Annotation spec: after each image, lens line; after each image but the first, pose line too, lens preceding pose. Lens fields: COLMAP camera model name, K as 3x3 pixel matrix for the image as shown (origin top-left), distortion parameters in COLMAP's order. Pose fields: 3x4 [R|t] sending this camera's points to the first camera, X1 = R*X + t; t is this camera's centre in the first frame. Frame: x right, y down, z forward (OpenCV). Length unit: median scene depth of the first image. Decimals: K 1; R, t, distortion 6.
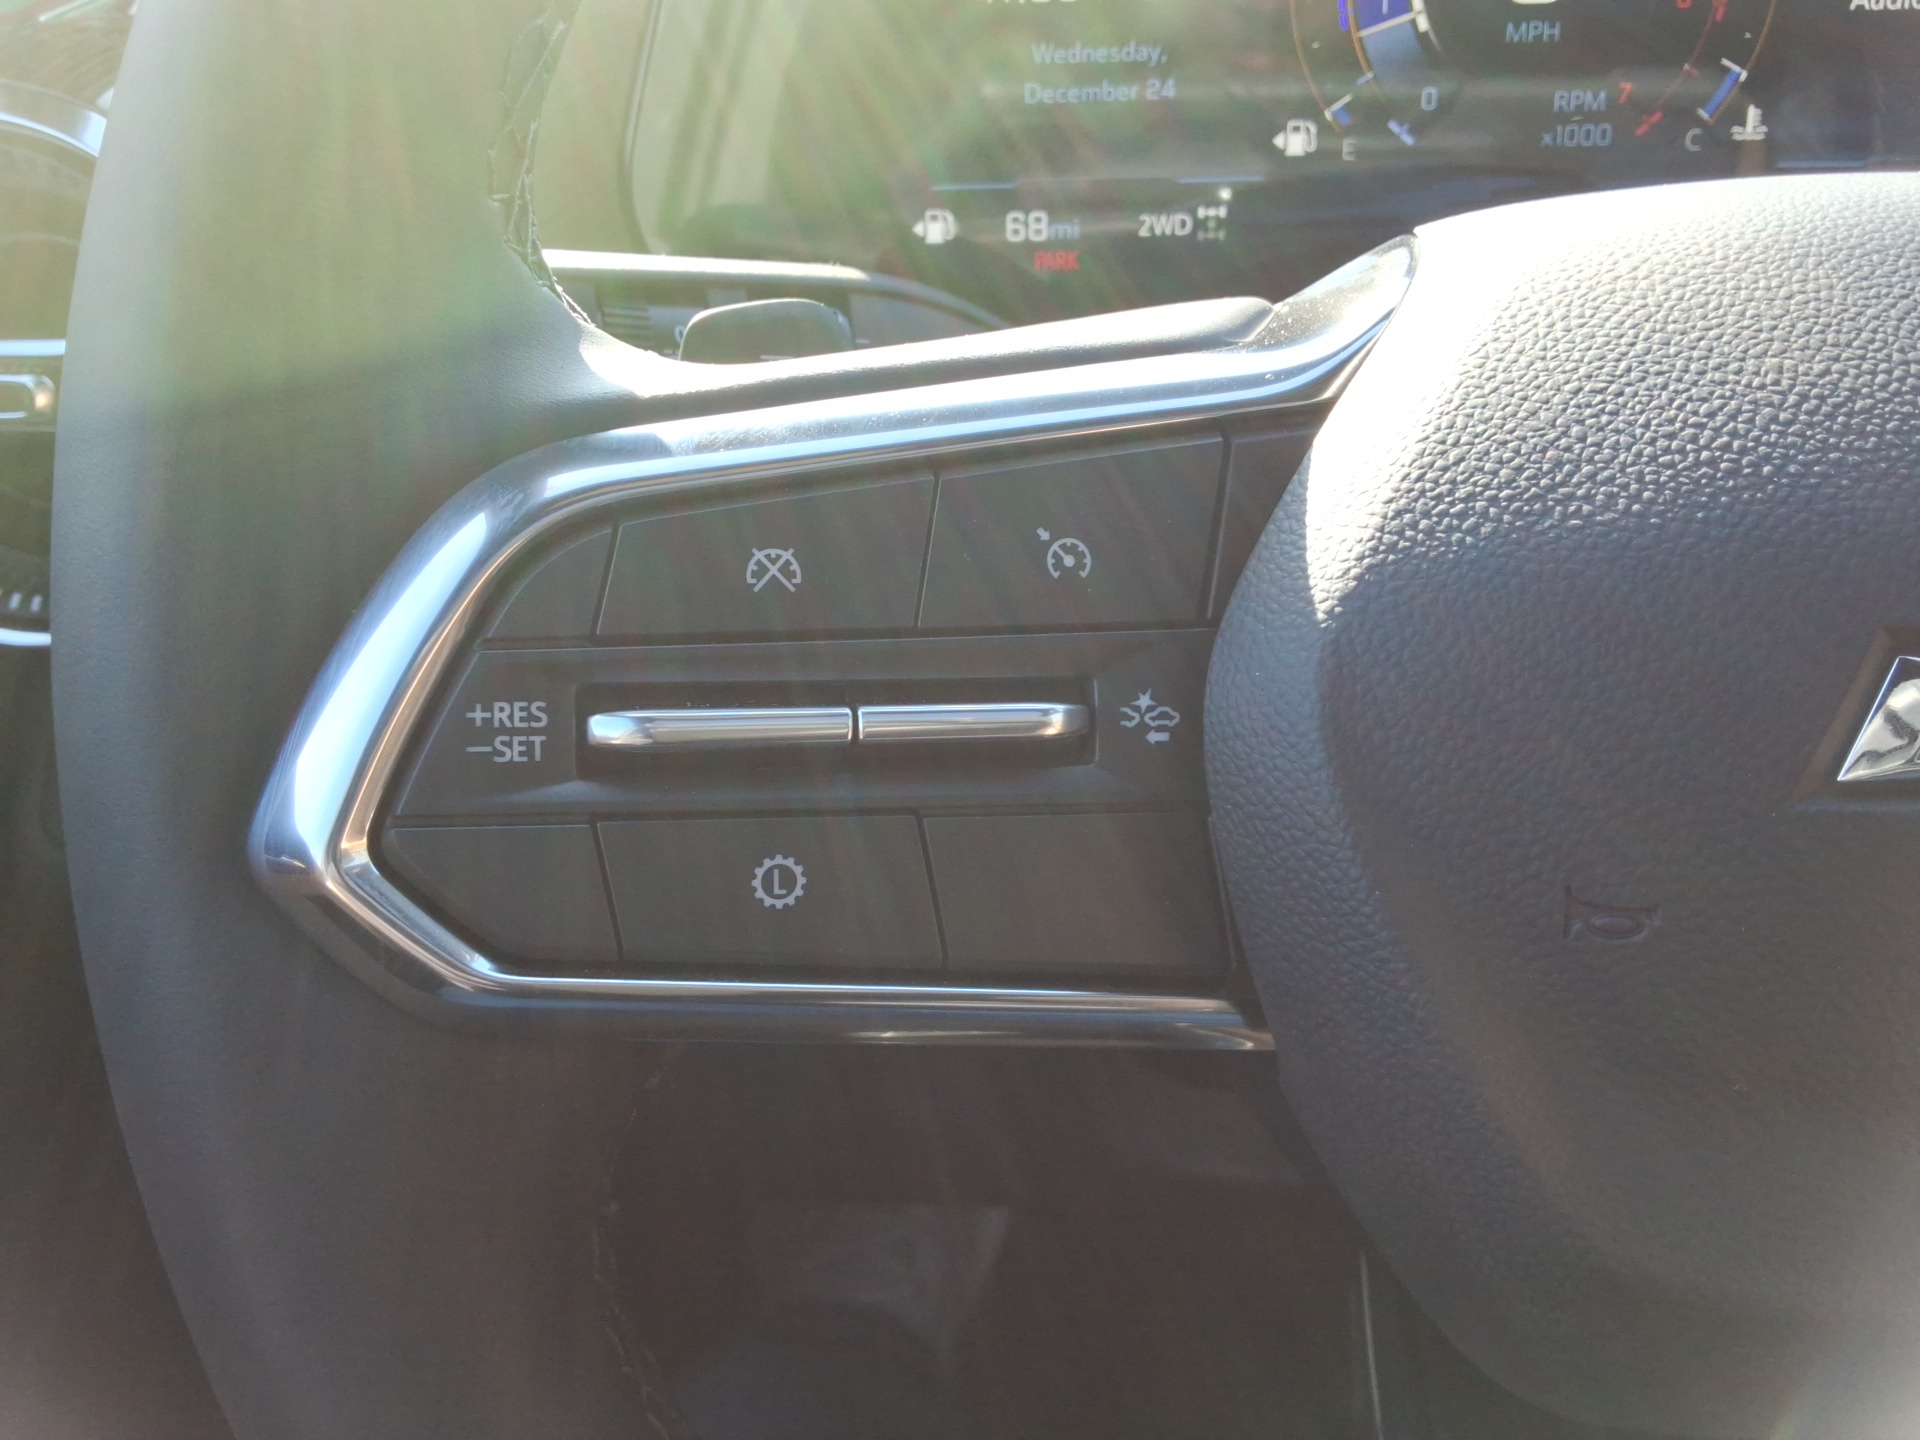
lens RADIAL K [[1549.9, 0, 984.3], [0, 1549.9, 708.2], [0, 0, 1]] dist [0.119757, -0.195626]
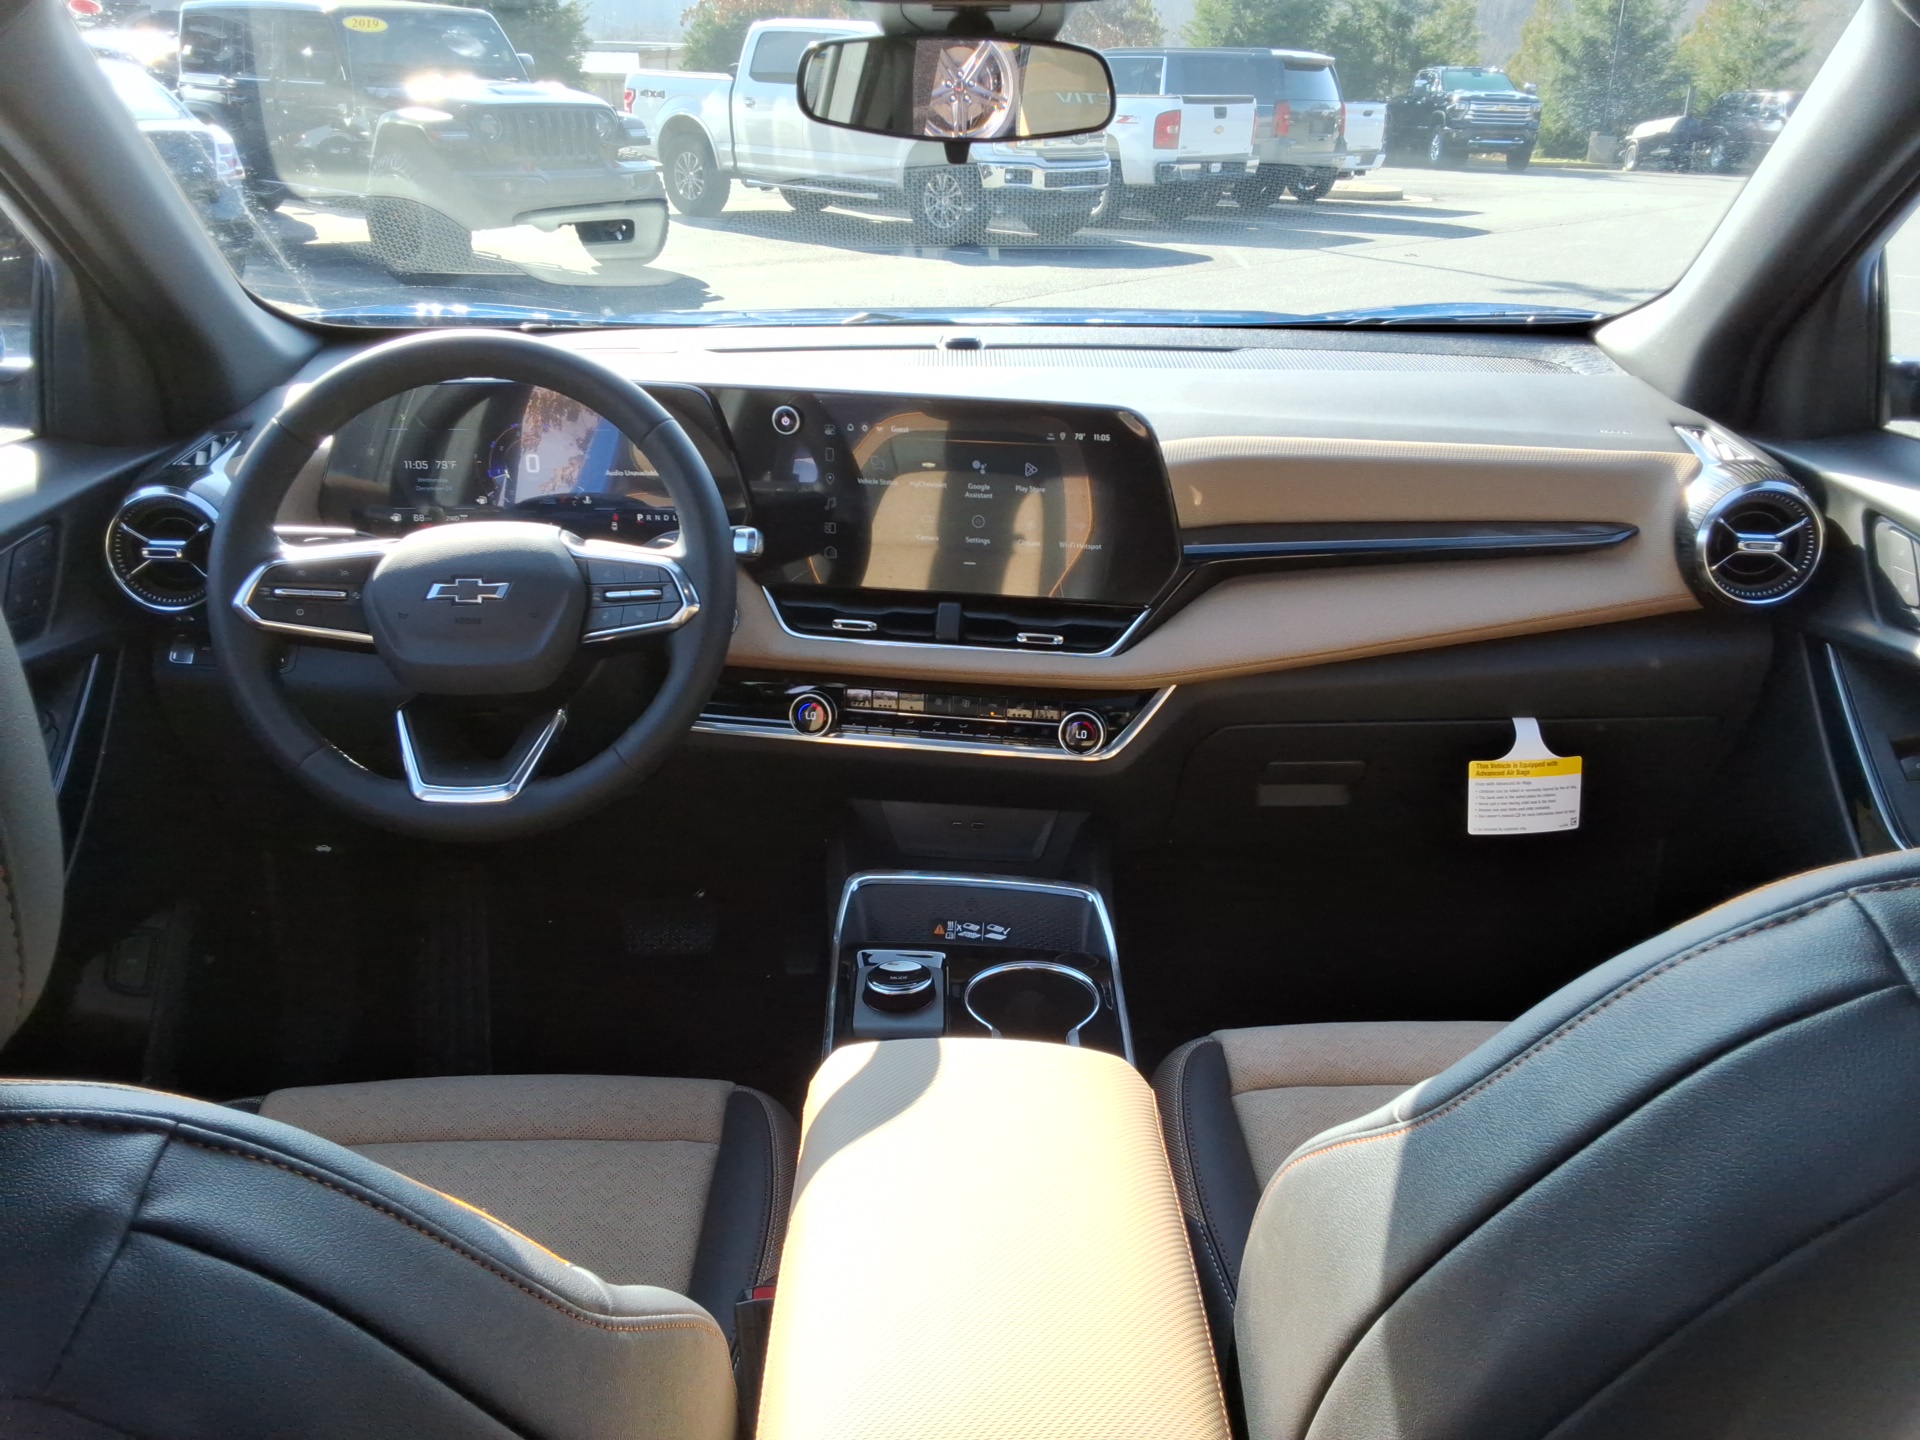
lens RADIAL K [[1553.3, 0, 990.5], [0, 1553.3, 695.4], [0, 0, 1]] dist [0.080233, -0.144346]
pose [[0.997721, 0.007730, 0.067036, 1.318991], [0.001150, 0.991325, -0.131425, 0.734918], [-0.067471, 0.131202, 0.989057, -3.282117]]
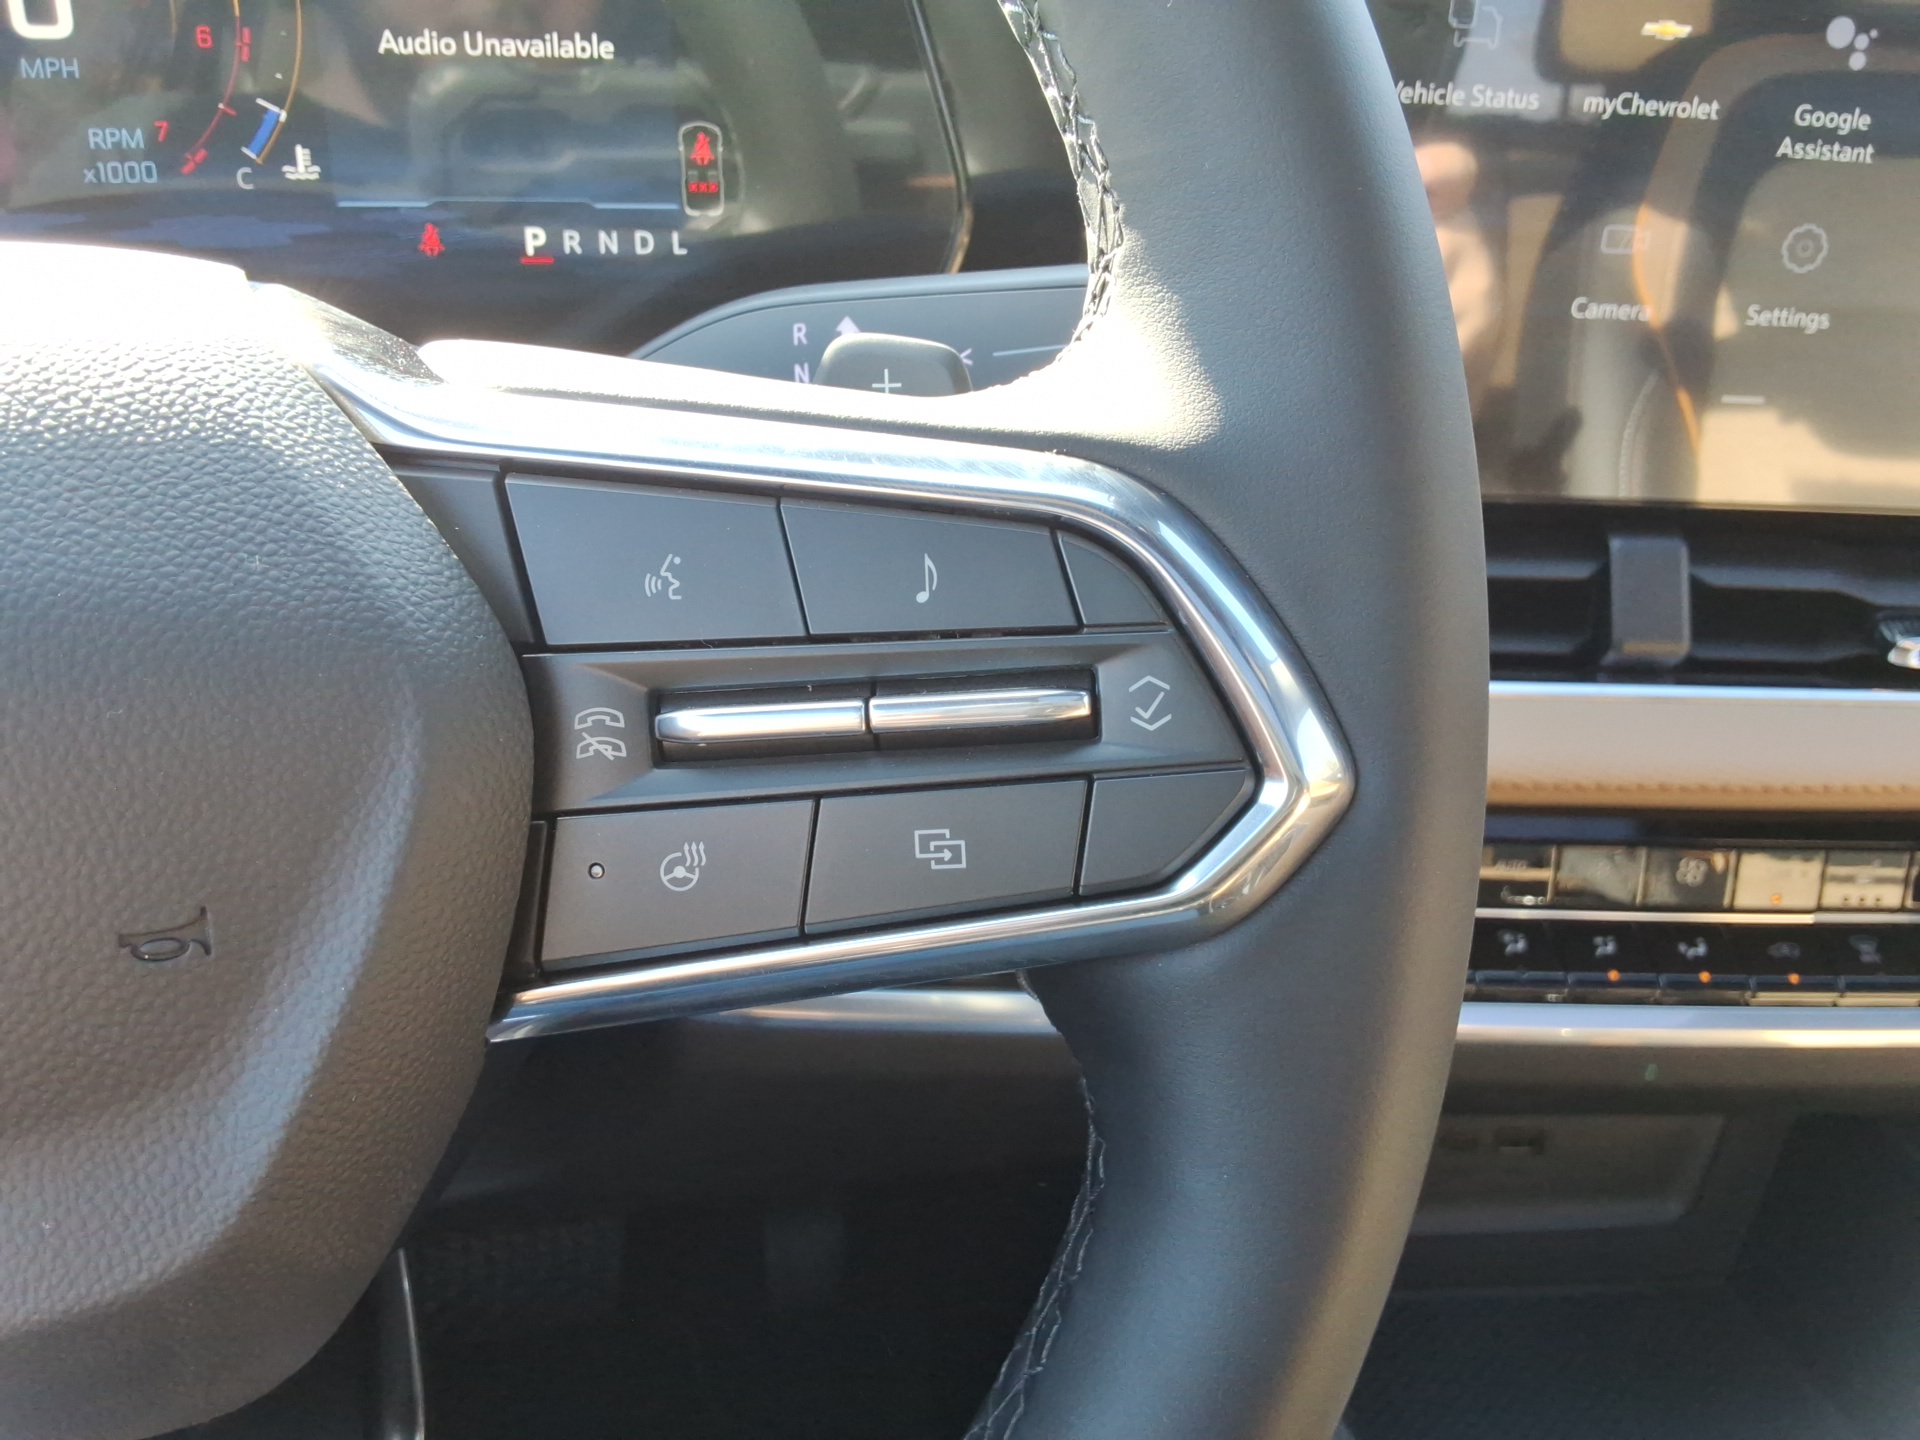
lens RADIAL K [[1569.4, 0, 977.8], [0, 1569.4, 683.1], [0, 0, 1]] dist [0.134291, -0.262963]
pose [[0.954914, -0.062862, 0.290152, 0.587089], [0.066208, 0.997804, -0.001721, -0.005633], [-0.289407, 0.020854, 0.956979, -0.105052]]
